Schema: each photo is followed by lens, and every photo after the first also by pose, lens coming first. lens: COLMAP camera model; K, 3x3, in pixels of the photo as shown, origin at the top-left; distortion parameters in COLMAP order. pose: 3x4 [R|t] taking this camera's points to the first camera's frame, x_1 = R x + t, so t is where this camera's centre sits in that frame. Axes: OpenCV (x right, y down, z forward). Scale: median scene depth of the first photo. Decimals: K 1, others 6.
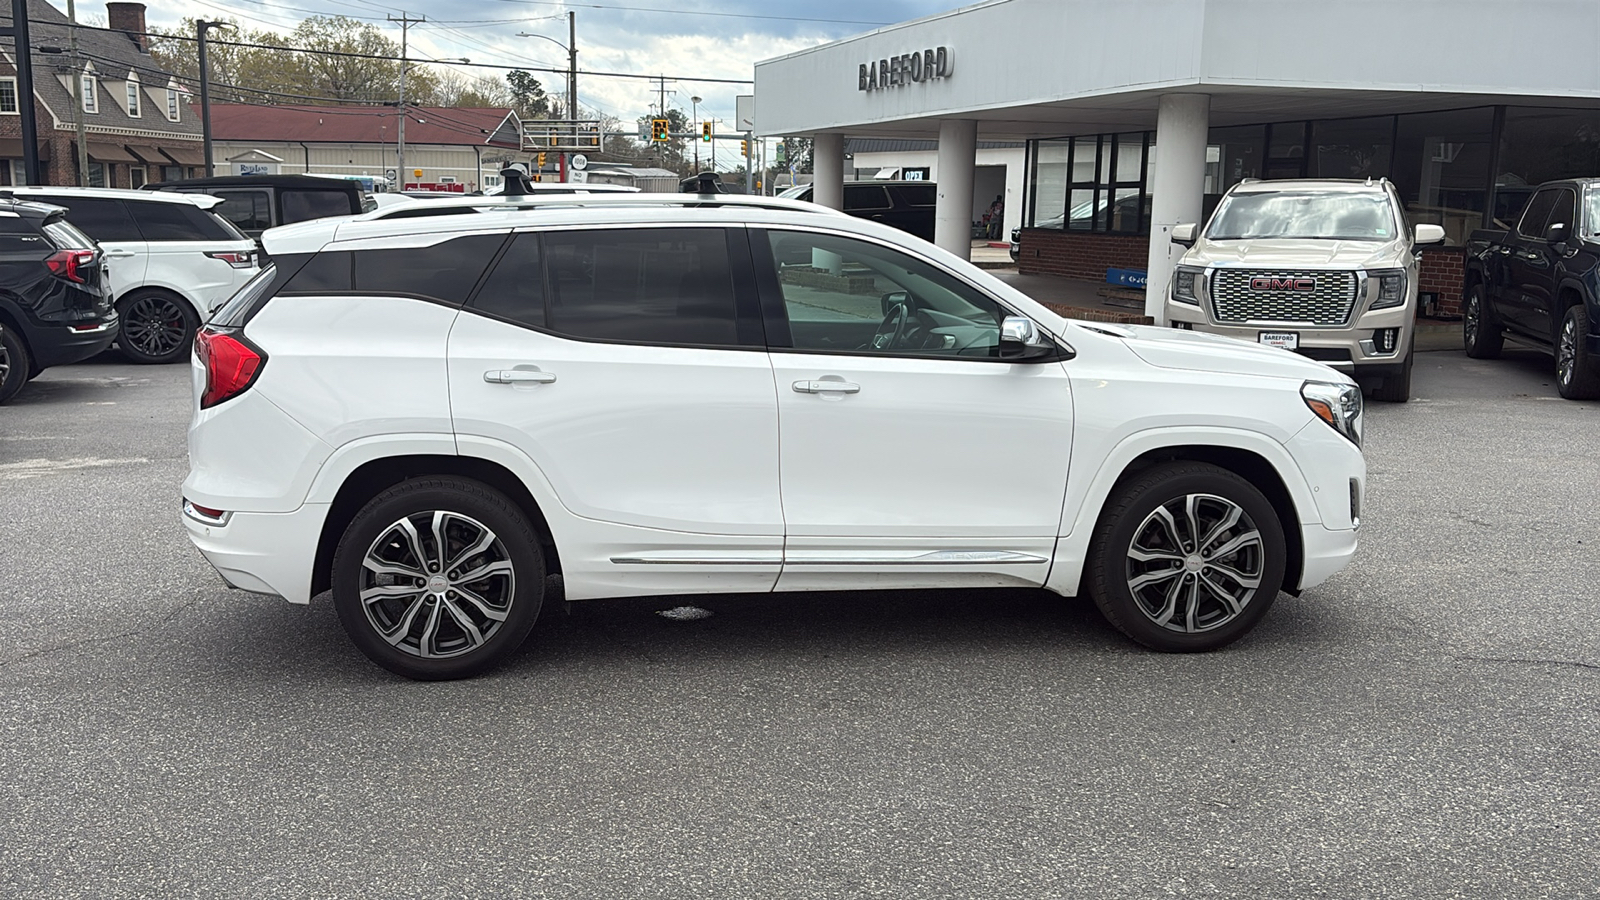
lens RADIAL K [[1480.9, 0, 789.7], [0, 1480.9, 496.3], [0, 0, 1]] dist [0.030297, 0.000000]
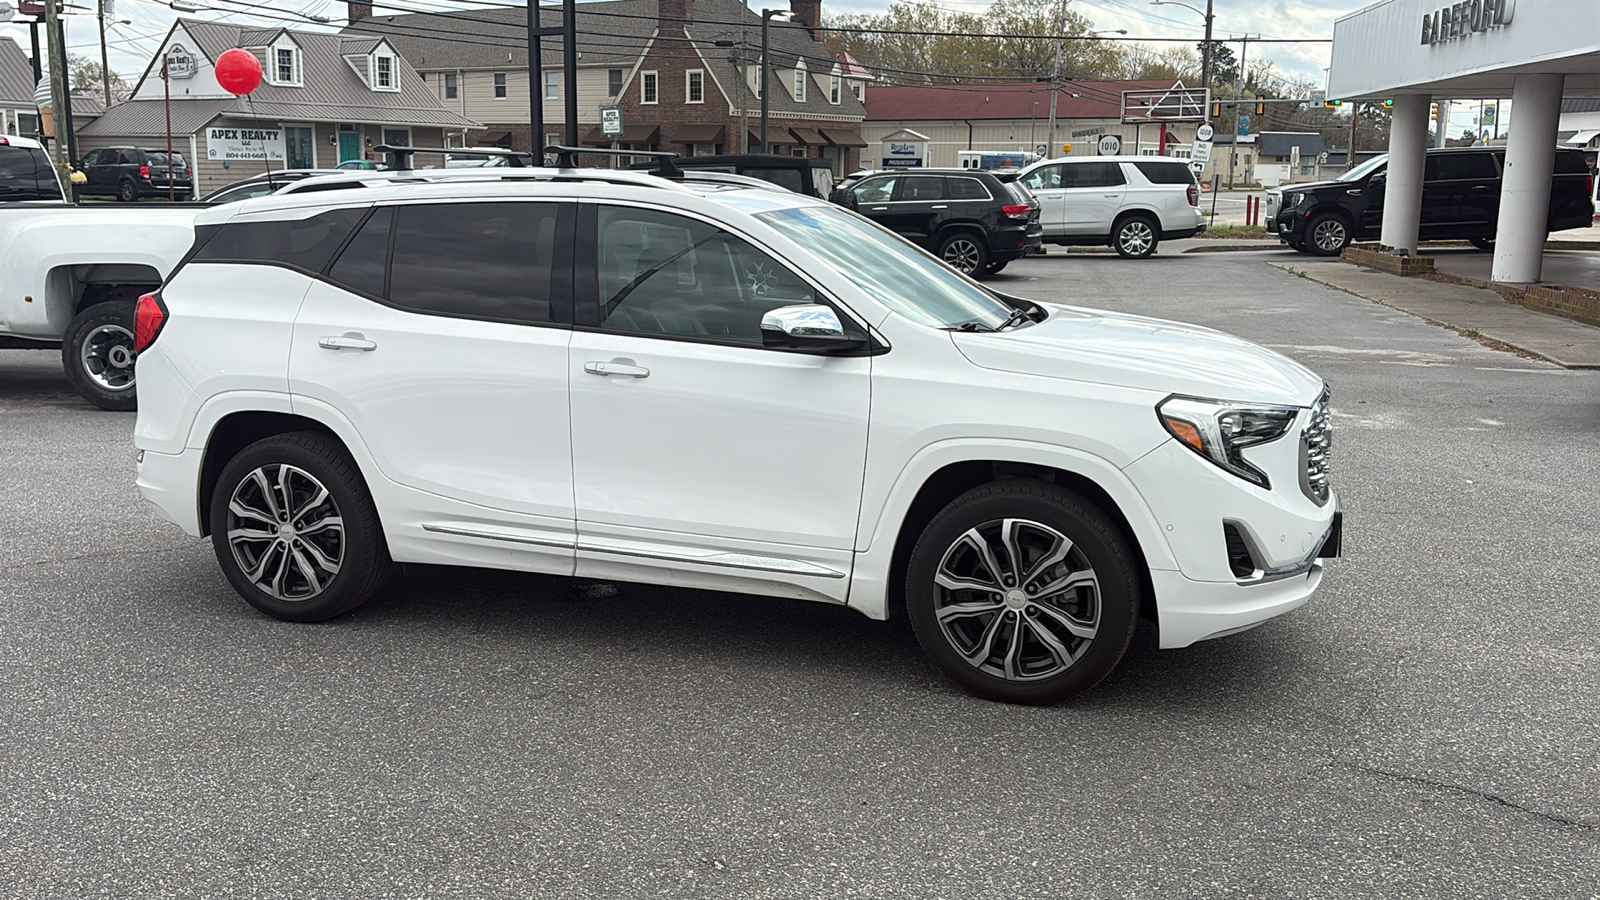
lens RADIAL K [[1480.9, 0, 803.9], [0, 1480.9, 507.3], [0, 0, 1]] dist [0.030297, 0.000000]
pose [[0.891327, 0.093642, -0.443585, 0.533193], [-0.083105, 0.995605, 0.043186, -0.034222], [0.445679, -0.001629, 0.895191, 0.181273]]
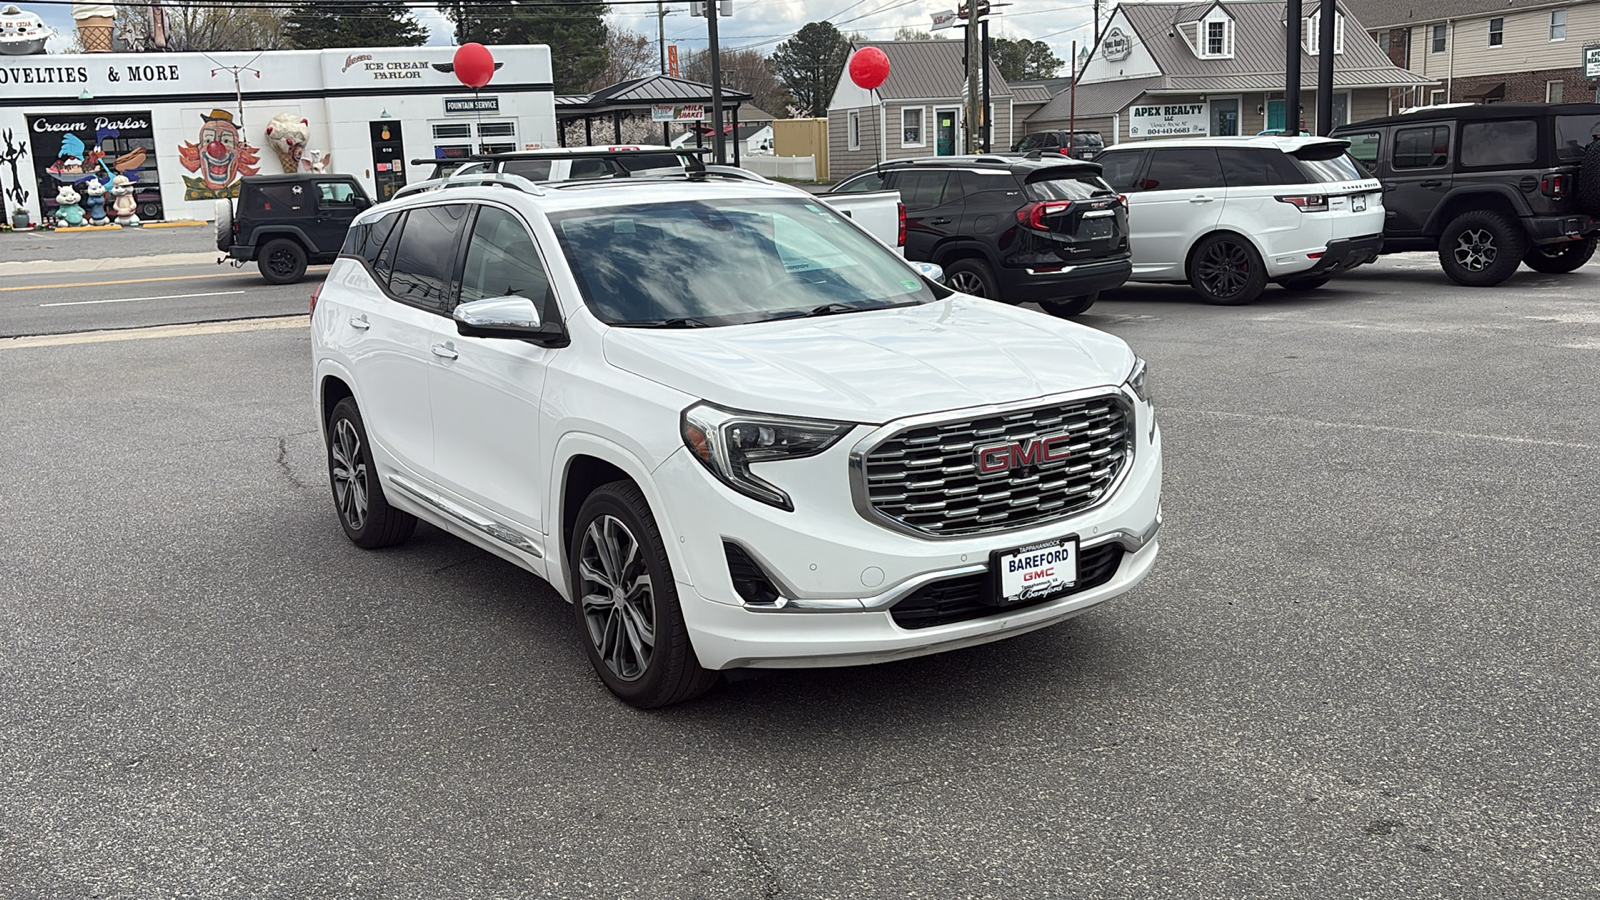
lens RADIAL K [[1533.0, 0, 798.0], [0, 1533.0, 458.4], [0, 0, 1]] dist [0.033002, 0.000000]
pose [[0.411339, 0.144224, -0.900000, 1.083711], [-0.126724, 0.986862, 0.100225, -0.132915], [0.902630, 0.072825, 0.424211, 0.710041]]
